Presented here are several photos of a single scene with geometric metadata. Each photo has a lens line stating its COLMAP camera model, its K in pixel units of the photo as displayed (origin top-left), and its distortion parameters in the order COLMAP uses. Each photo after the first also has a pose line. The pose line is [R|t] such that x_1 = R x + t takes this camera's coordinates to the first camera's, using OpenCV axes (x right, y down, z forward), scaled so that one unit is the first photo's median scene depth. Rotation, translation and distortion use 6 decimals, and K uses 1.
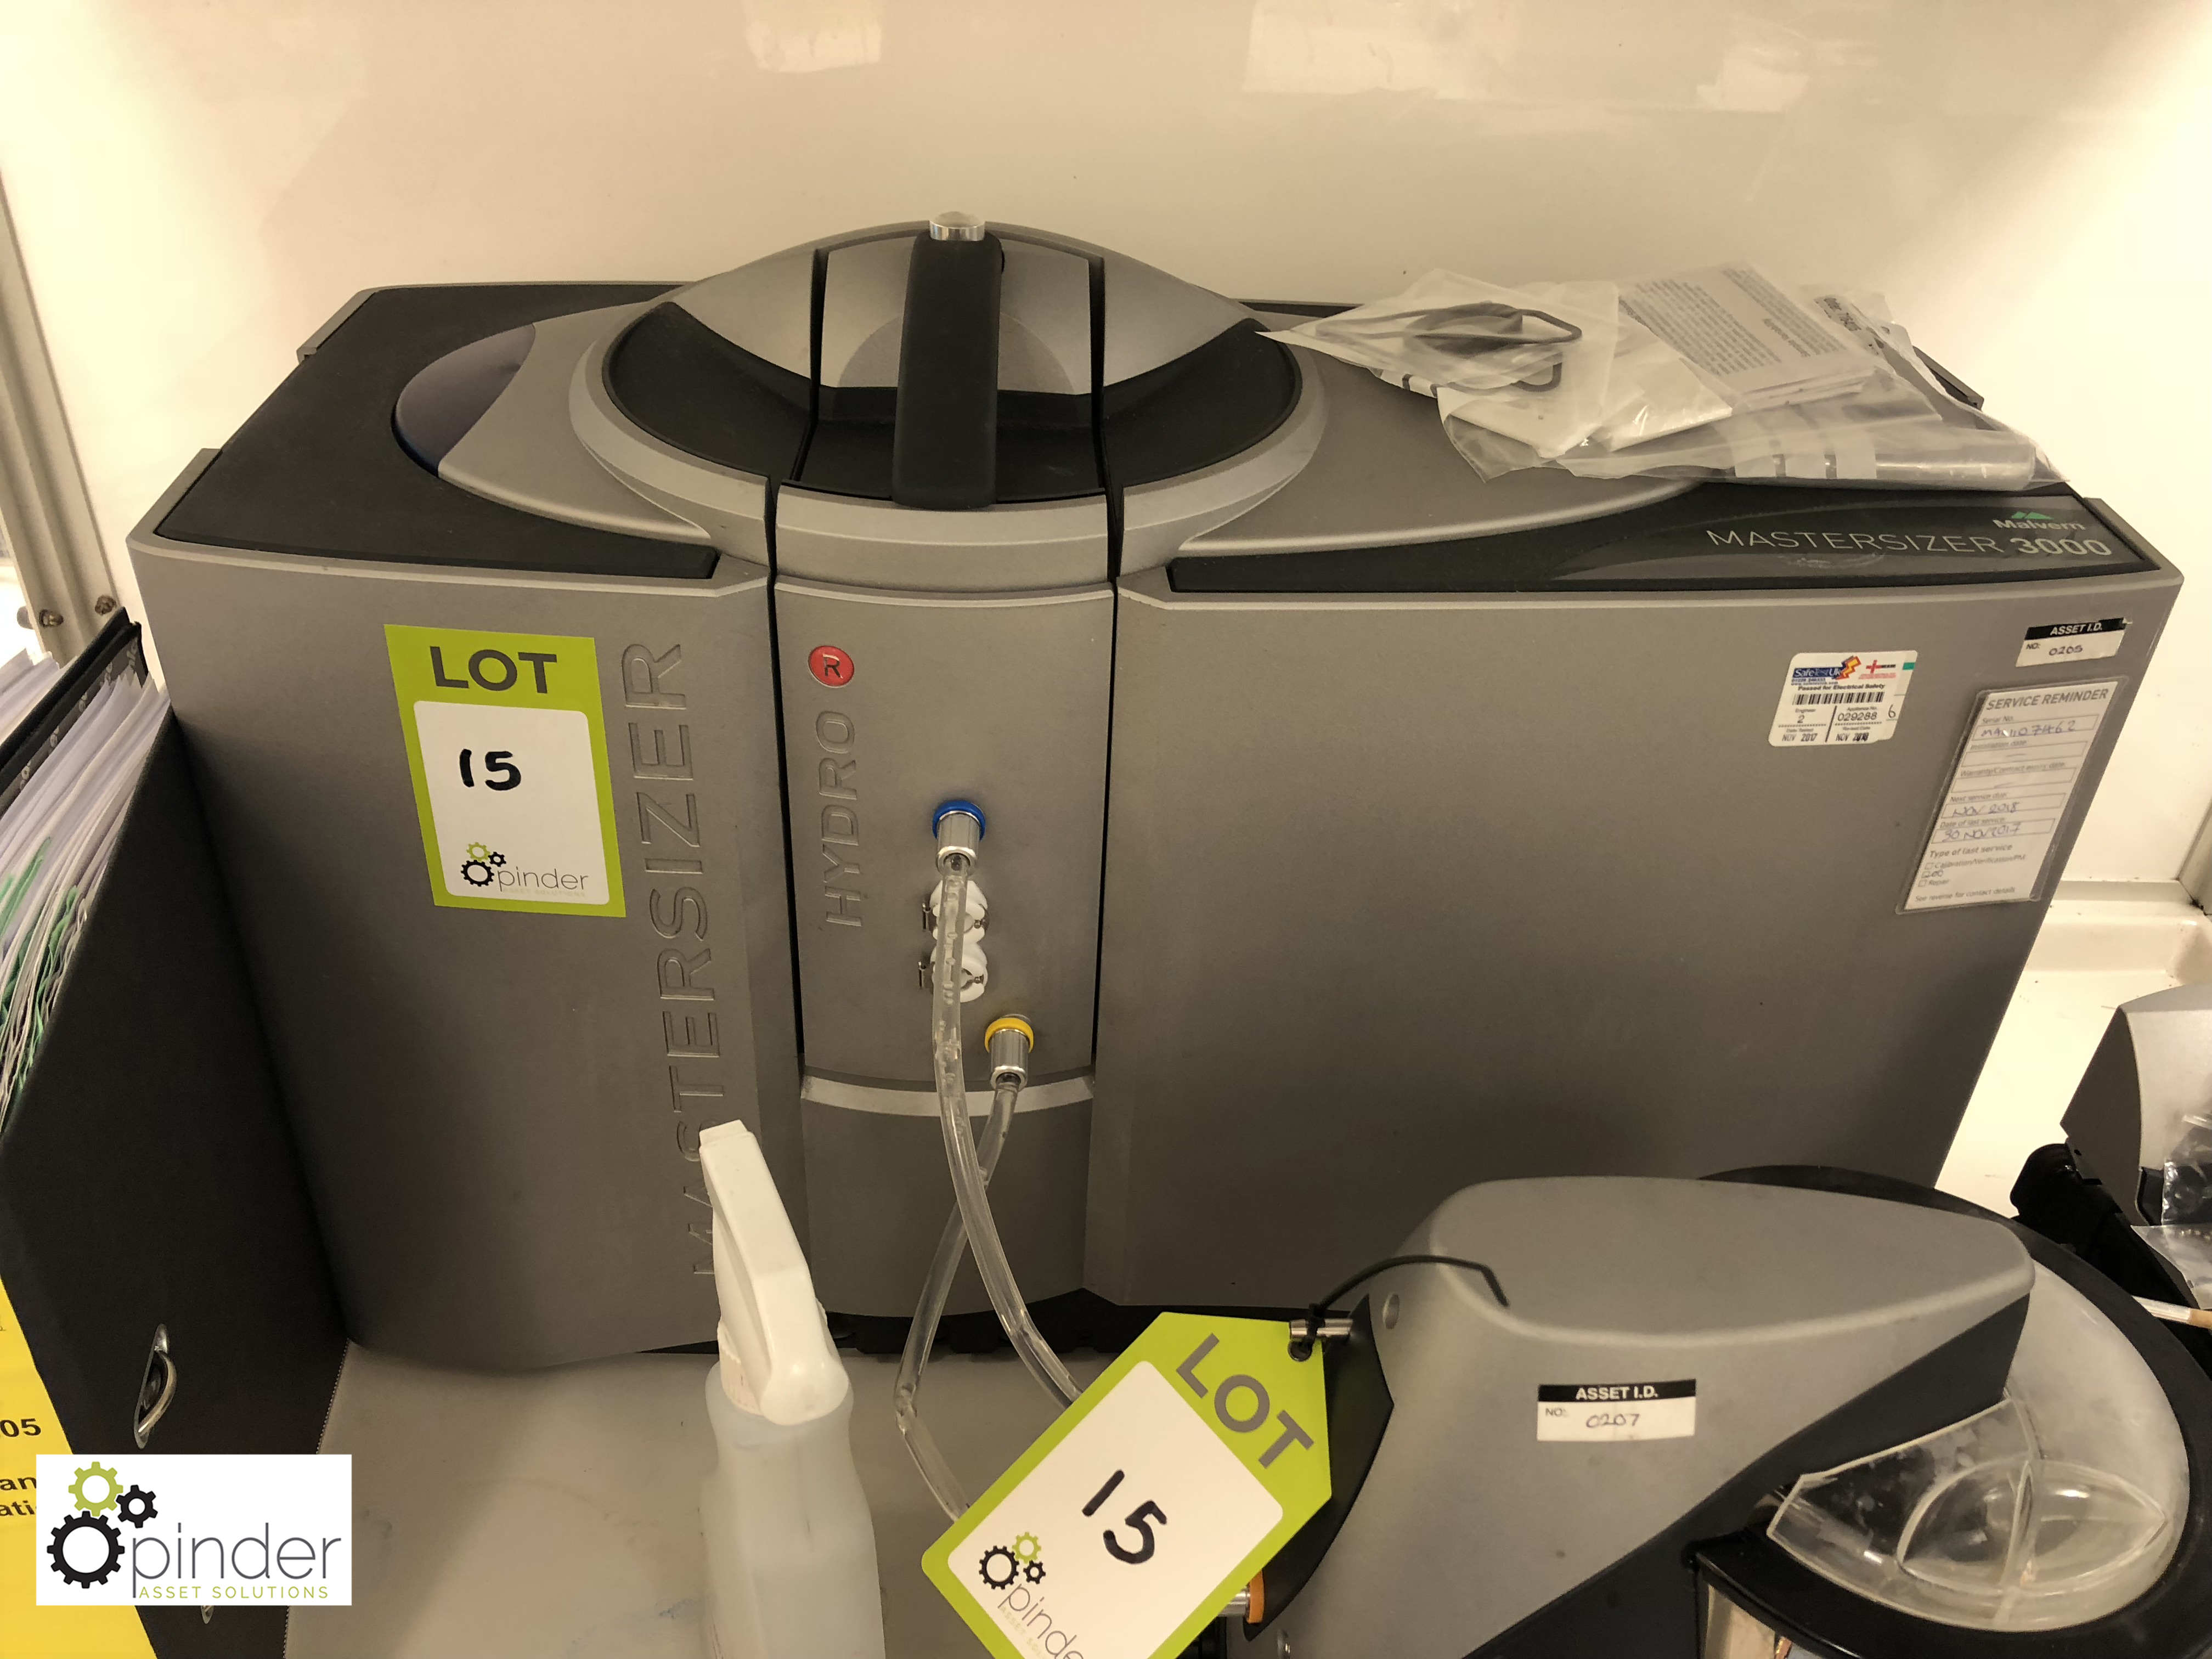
lens RADIAL K [[1803.1, 0, 1104.6], [0, 1803.1, 804.0], [0, 0, 1]] dist [0.016826, -0.010982]
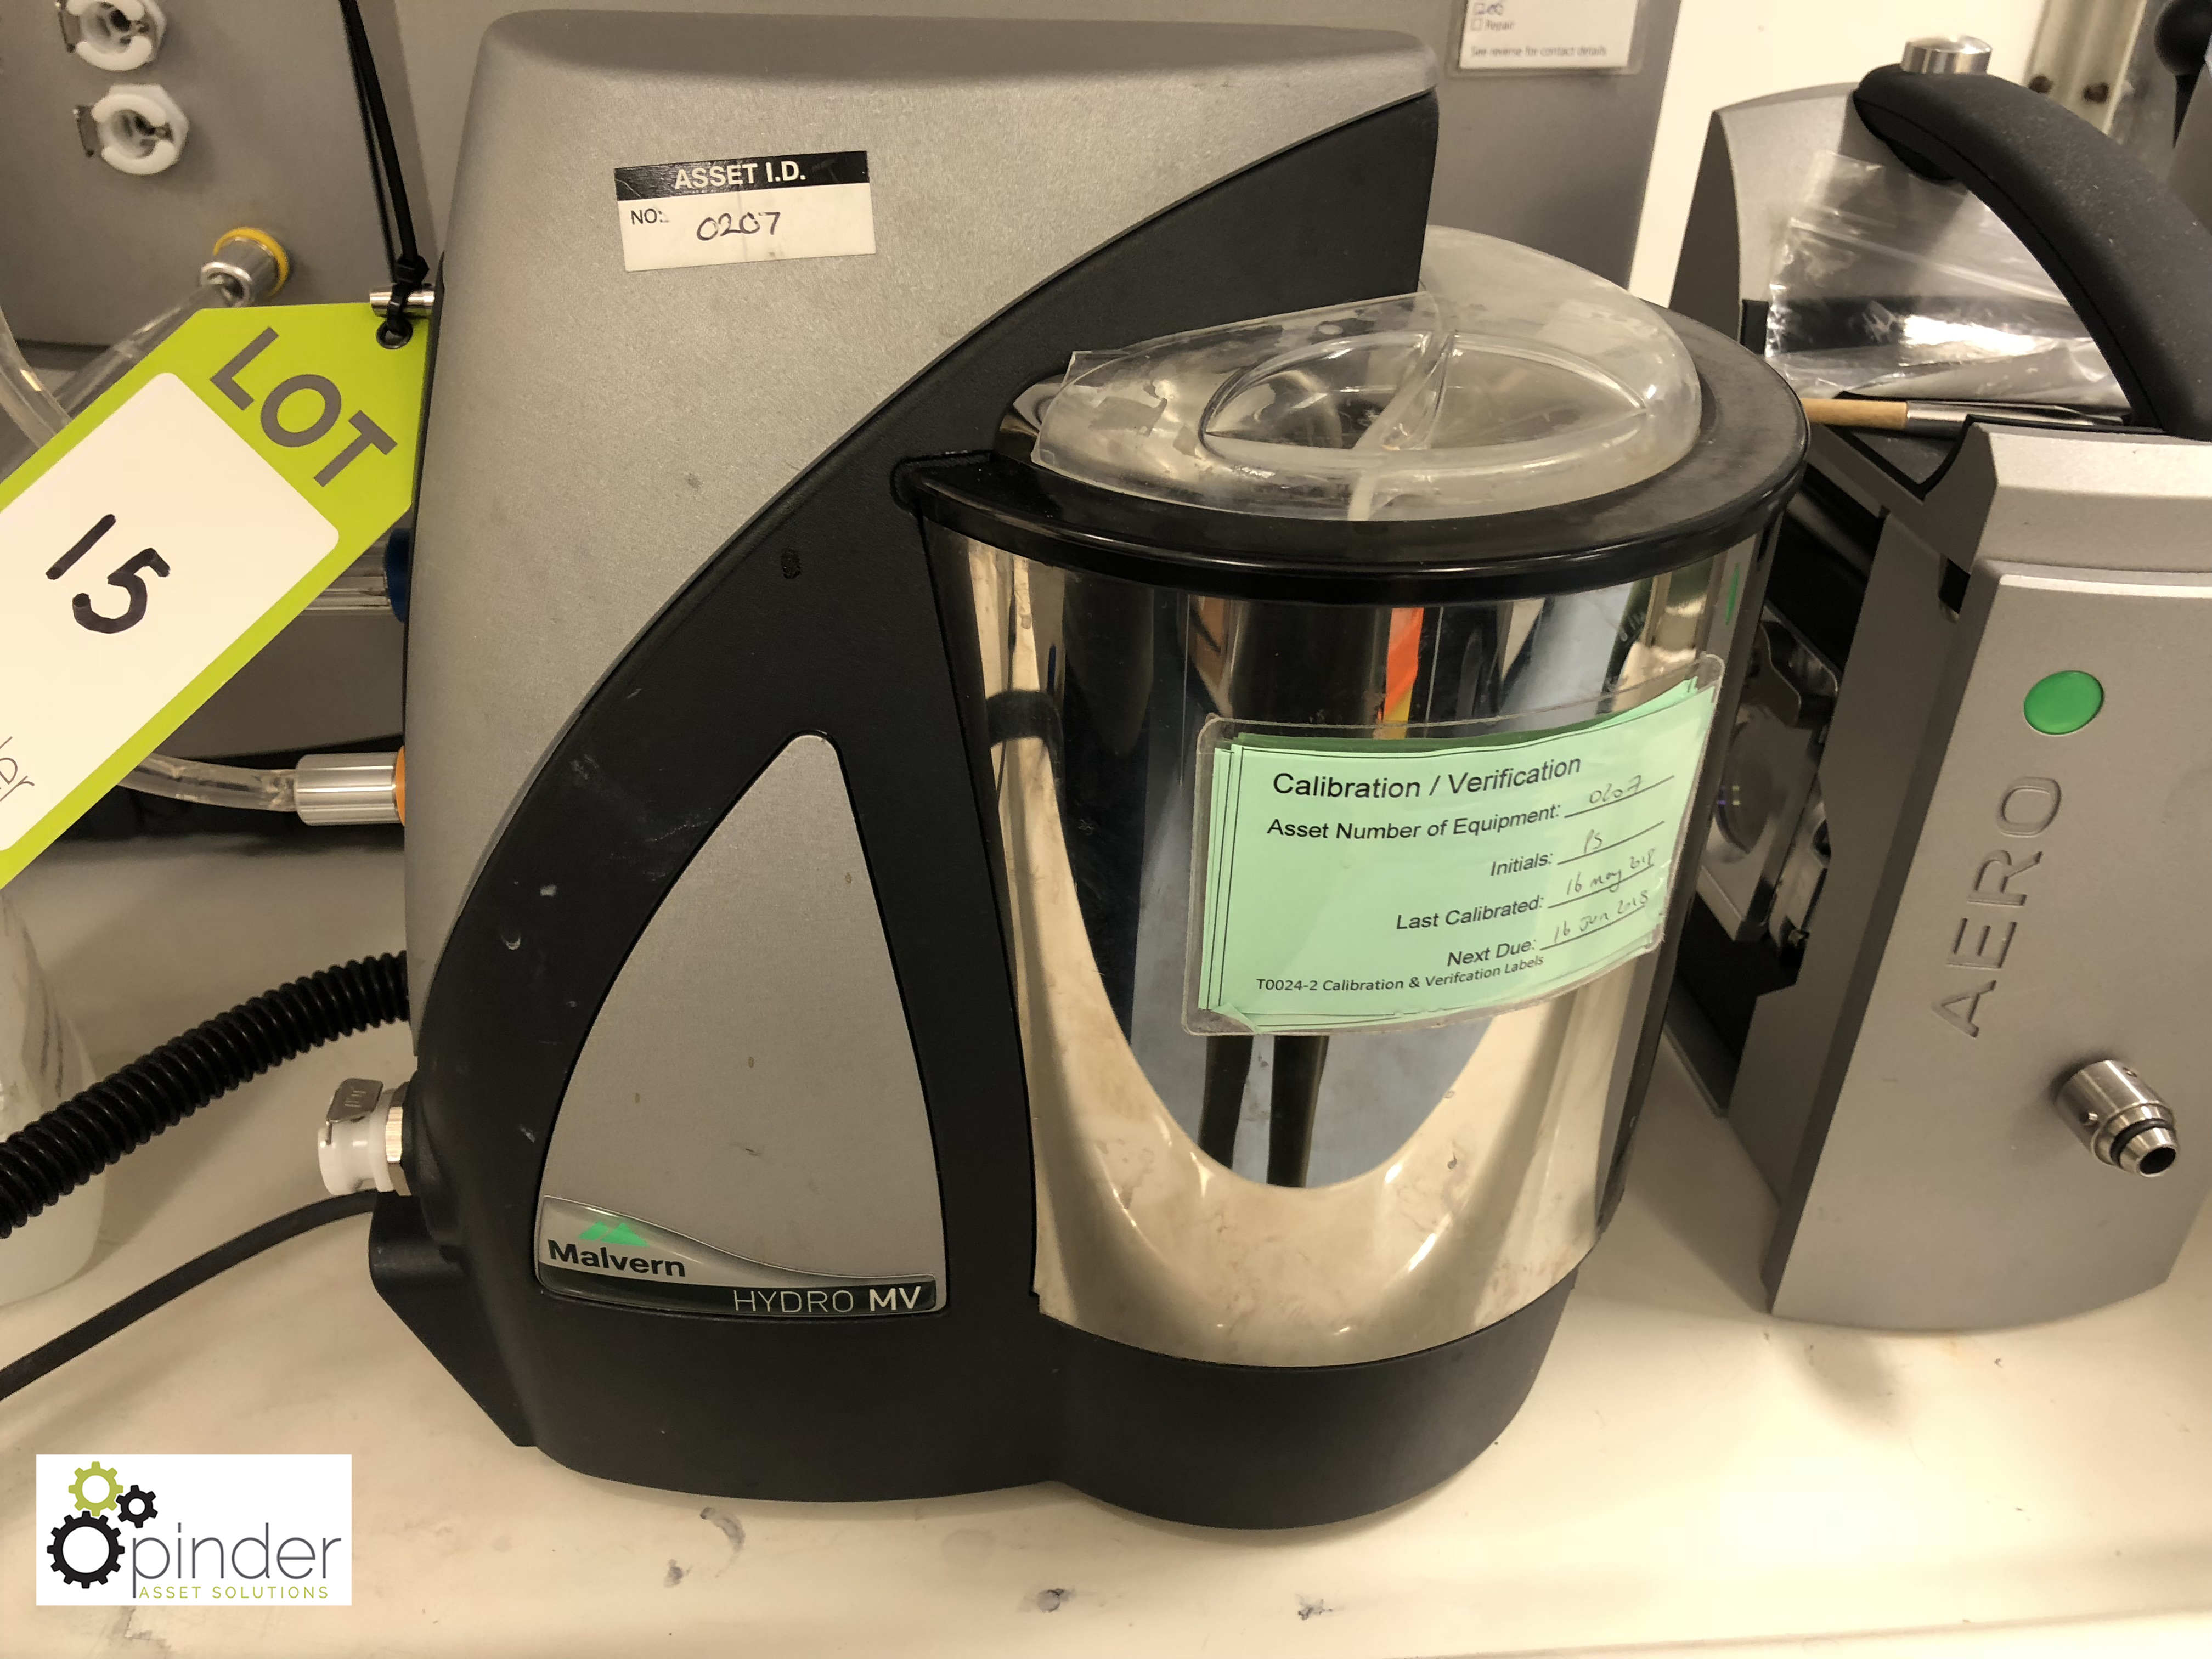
lens RADIAL K [[1803.1, 0, 1104.6], [0, 1803.1, 804.0], [0, 0, 1]] dist [0.016826, -0.010982]
pose [[0.997999, -0.044736, 0.044683, 0.337046], [0.044824, 0.998994, -0.000981, 0.497250], [-0.044594, 0.002982, 0.999001, 0.339754]]
